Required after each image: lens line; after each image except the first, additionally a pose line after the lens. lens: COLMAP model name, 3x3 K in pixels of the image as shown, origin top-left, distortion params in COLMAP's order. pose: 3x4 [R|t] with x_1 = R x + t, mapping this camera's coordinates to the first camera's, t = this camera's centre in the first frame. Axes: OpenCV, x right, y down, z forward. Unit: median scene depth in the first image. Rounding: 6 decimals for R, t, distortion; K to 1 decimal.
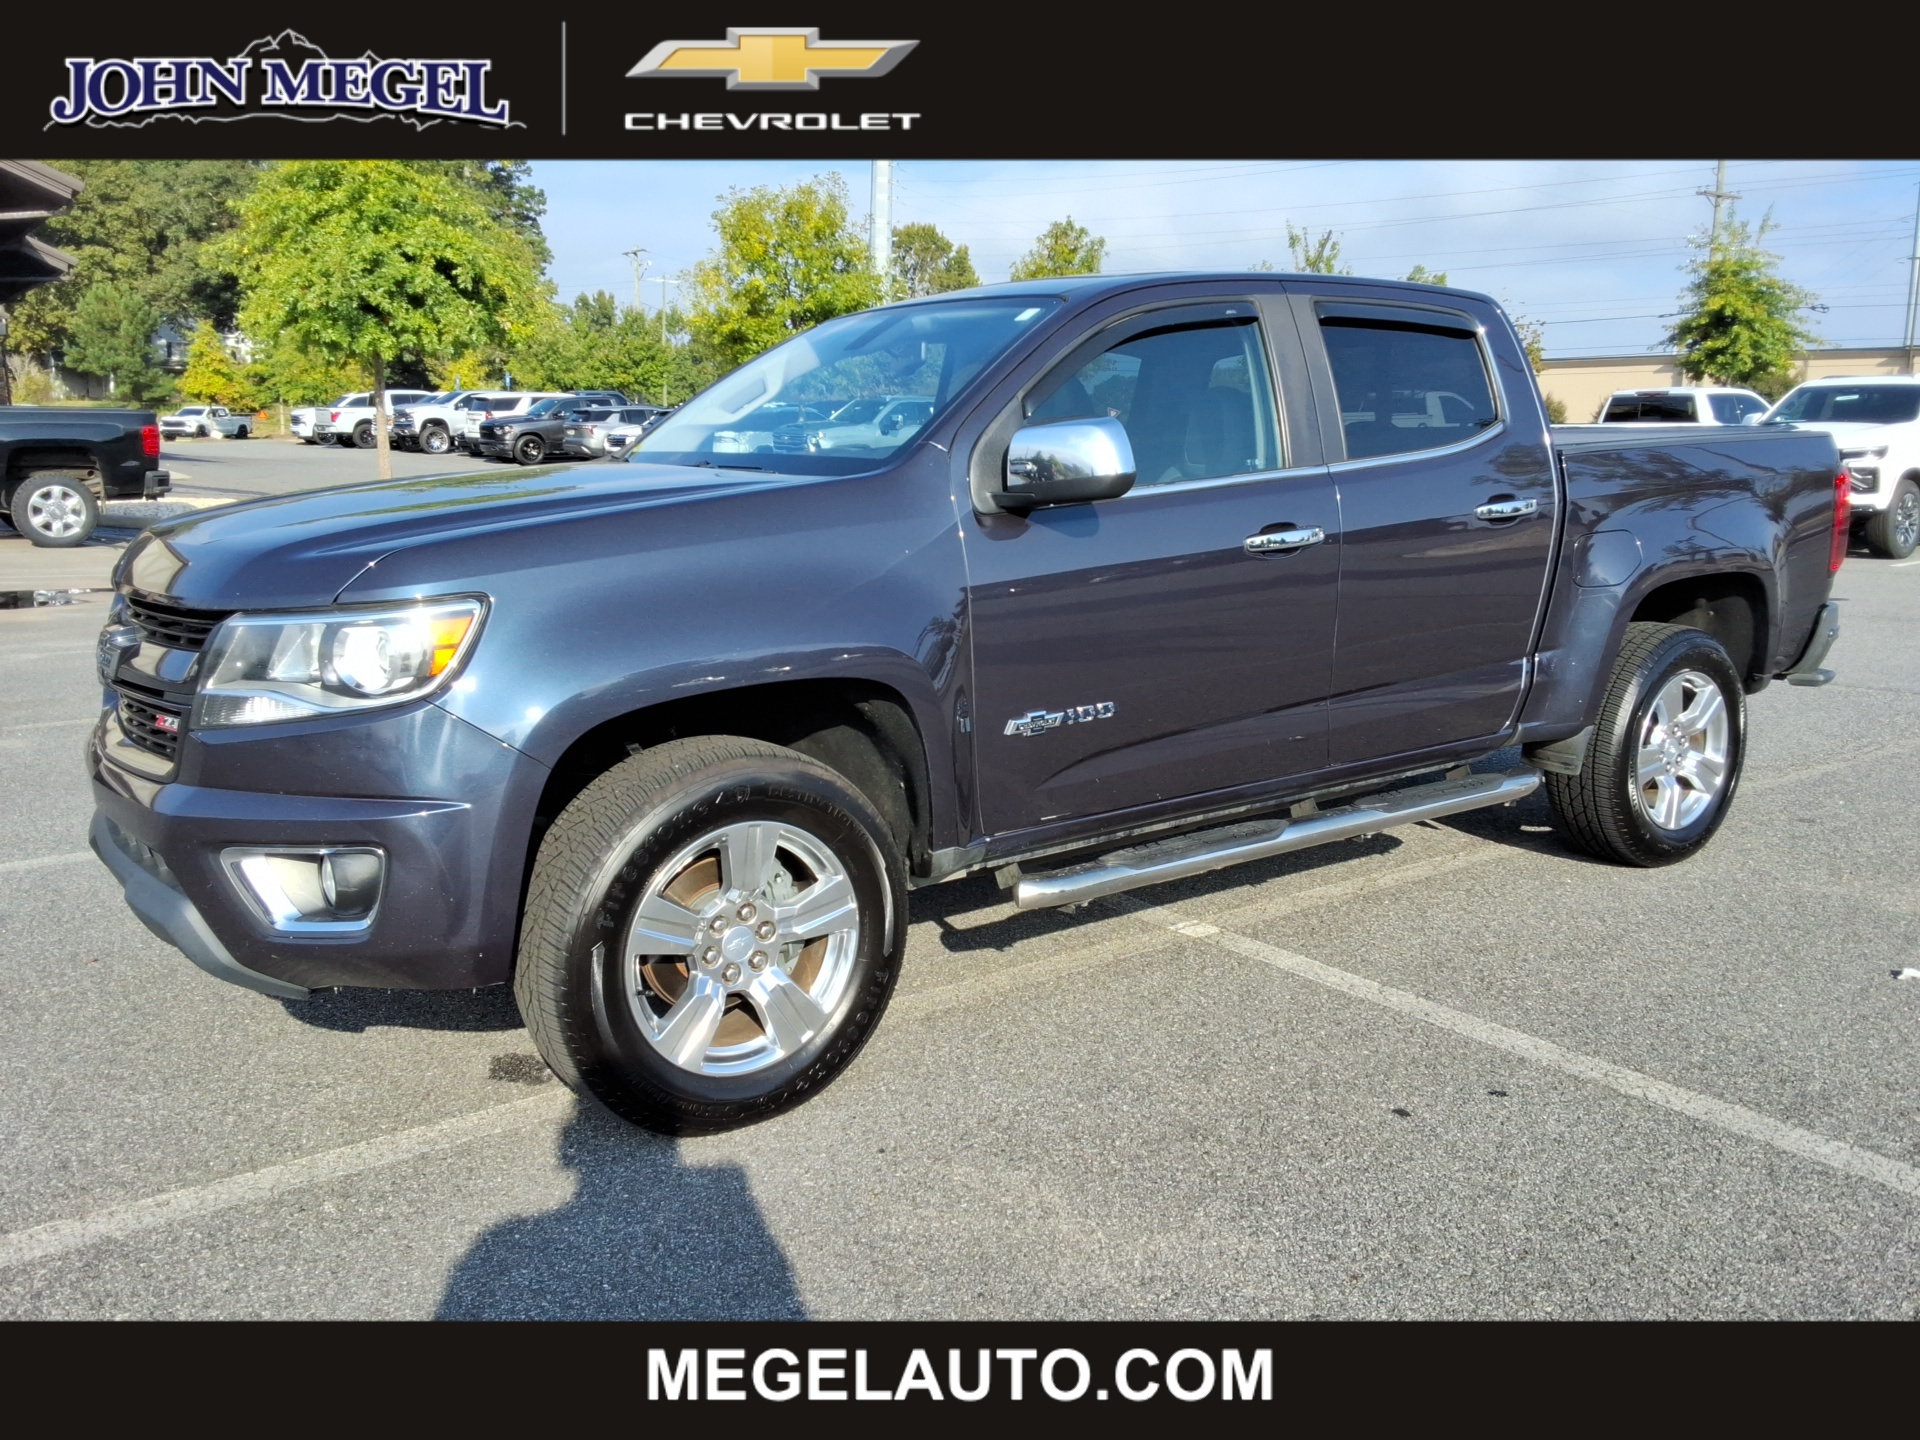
lens RADIAL K [[1547.6, 0, 978.9], [0, 1547.6, 708.8], [0, 0, 1]] dist [0.112328, -0.182235]
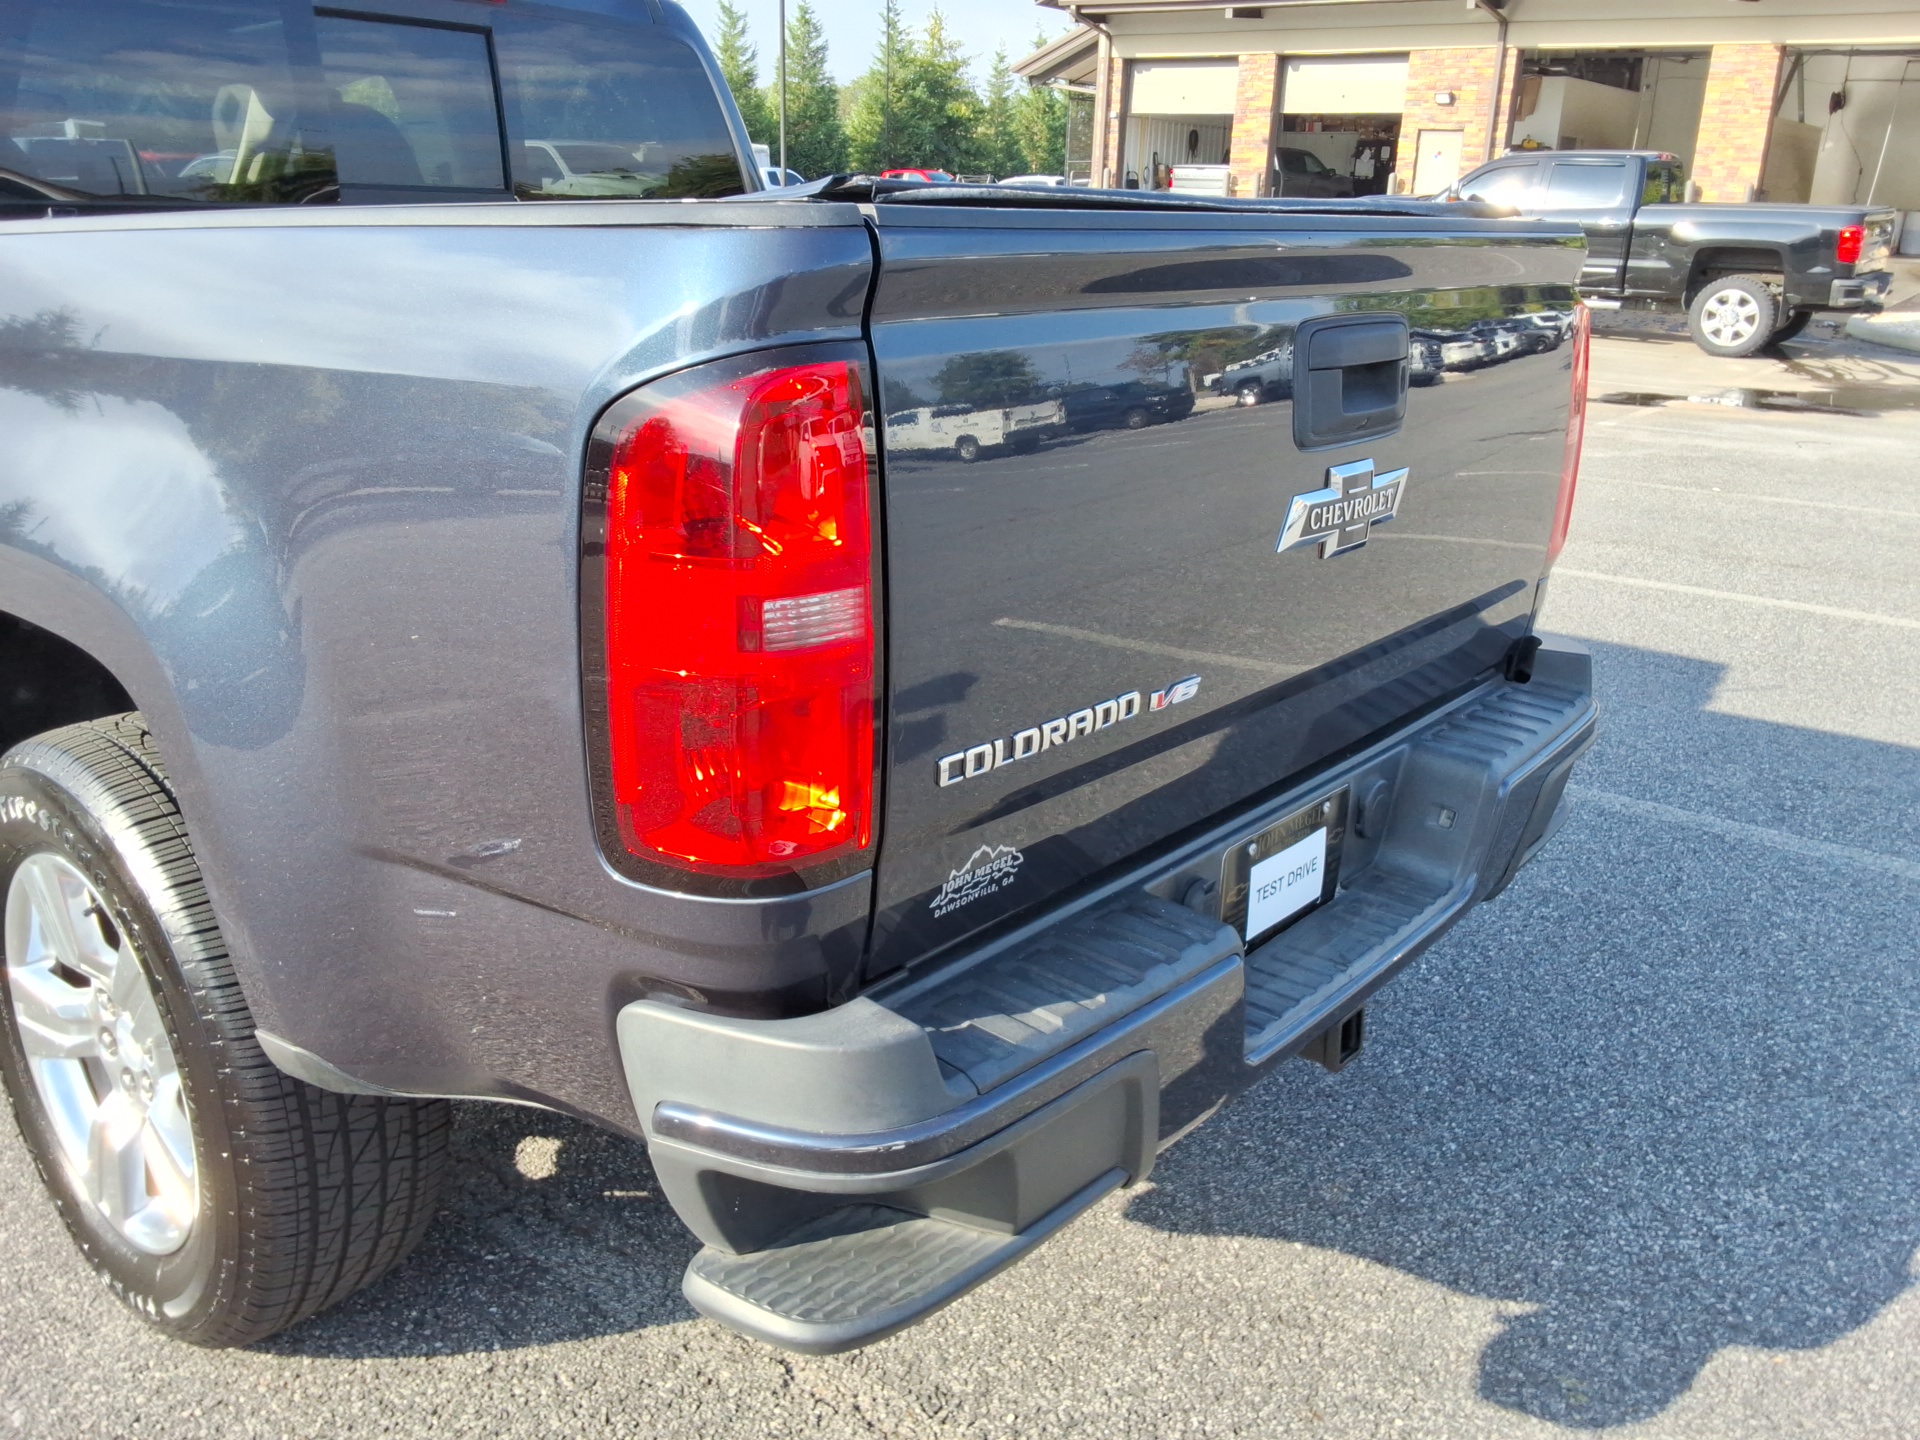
lens RADIAL K [[1547.6, 0, 983.4], [0, 1547.6, 703.5], [0, 0, 1]] dist [0.112328, -0.182235]
pose [[0.237311, 0.287561, -0.927897, 0.153563], [-0.183383, 0.951270, 0.247904, -0.033329], [0.953968, 0.111331, 0.278481, 0.192625]]
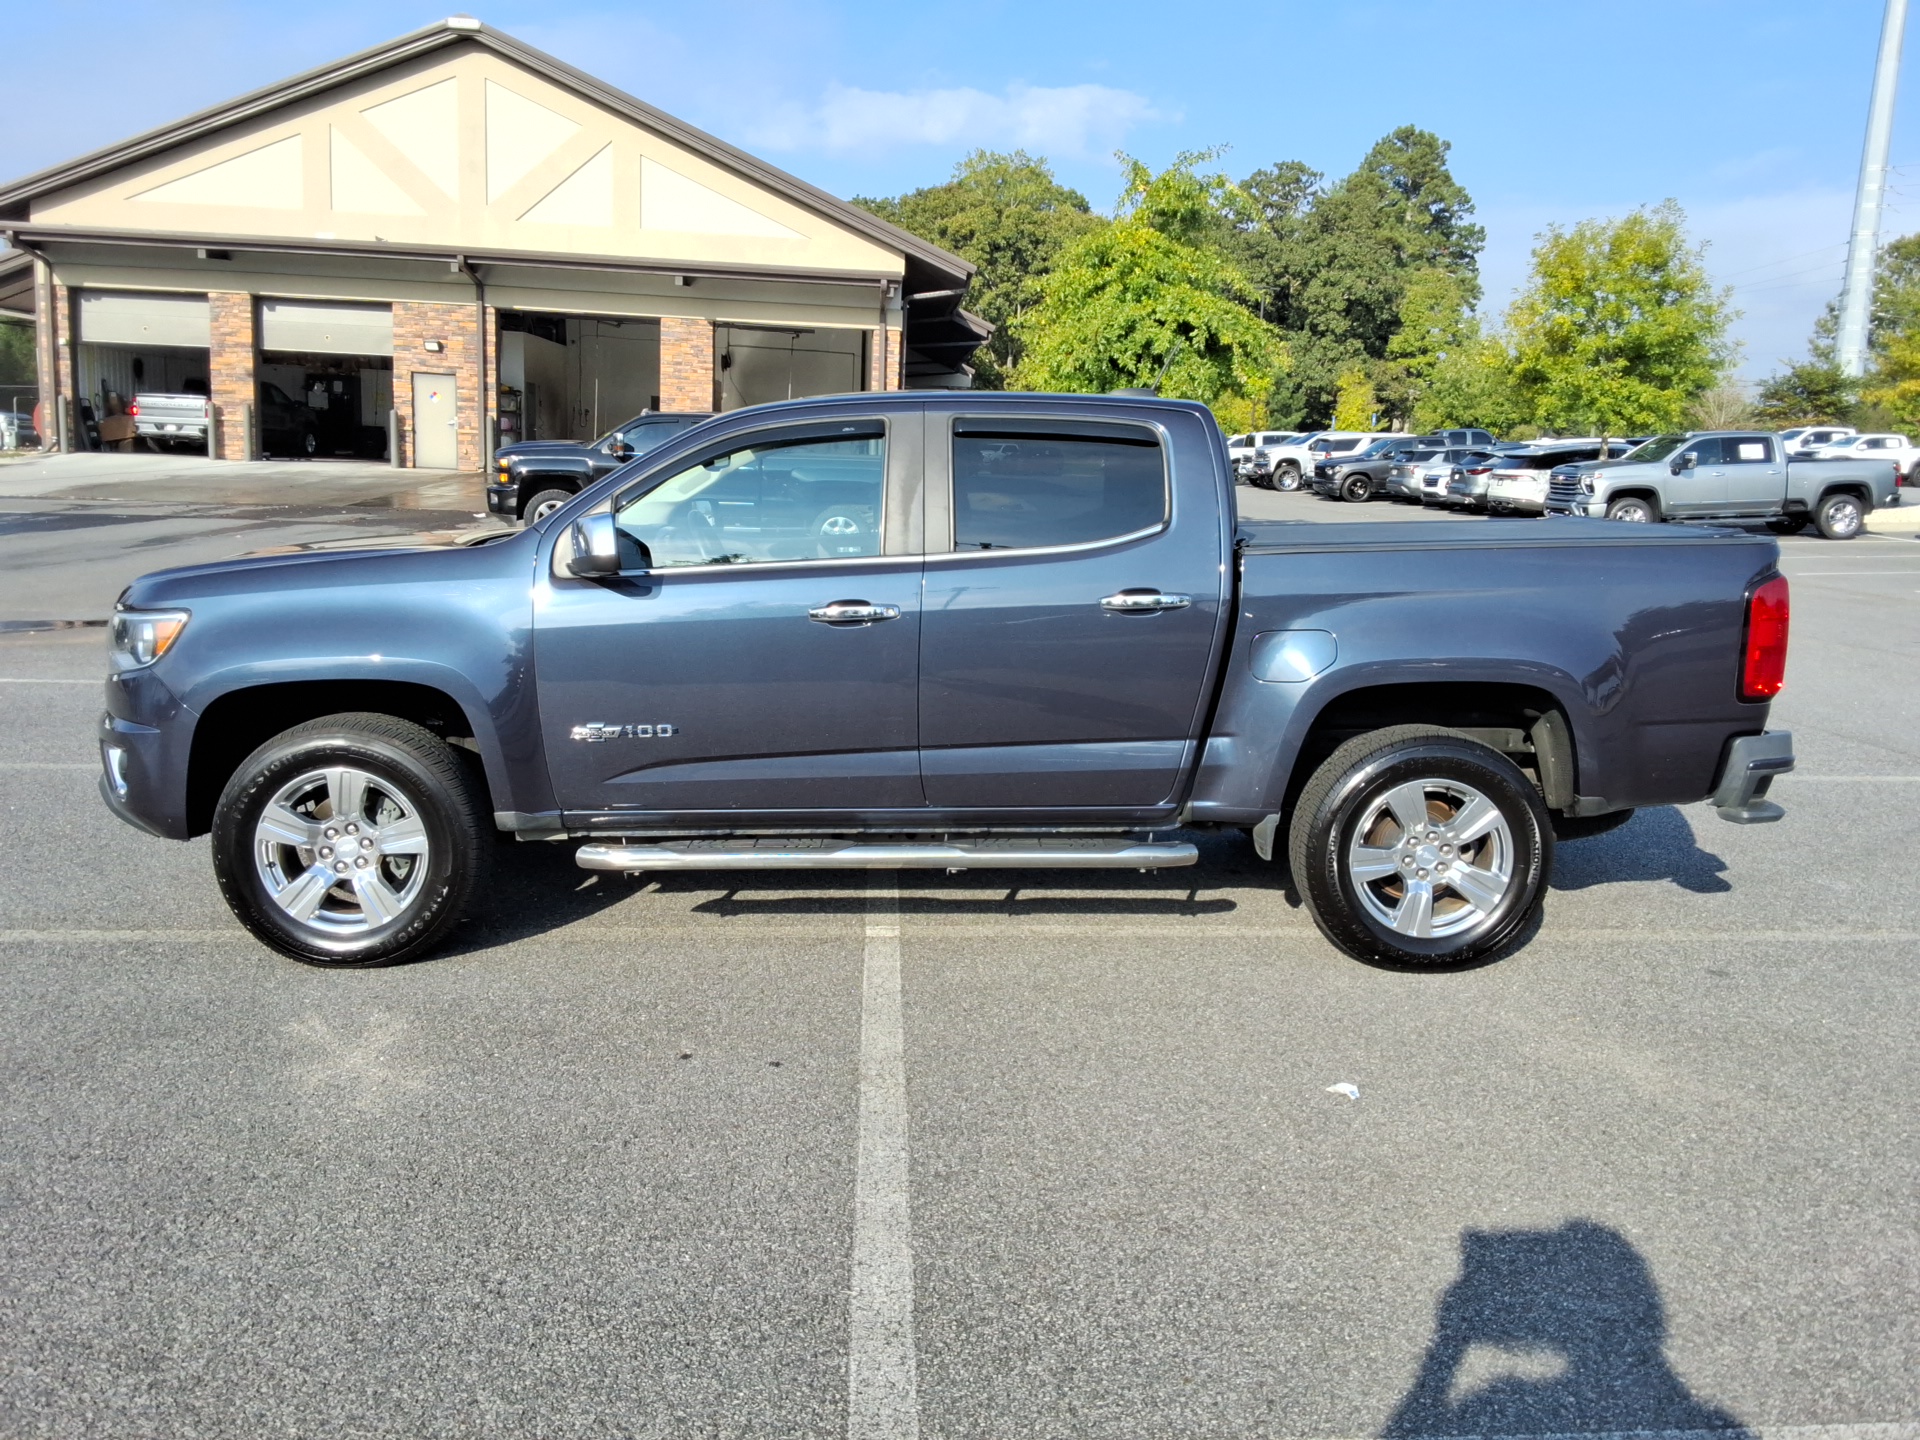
lens RADIAL K [[1547.6, 0, 970.4], [0, 1547.6, 720.9], [0, 0, 1]] dist [0.112328, -0.182235]
pose [[0.821451, 0.105332, -0.560468, 0.139163], [-0.112315, 0.993427, 0.022085, -0.008798], [0.559110, 0.044807, 0.827882, 0.005772]]
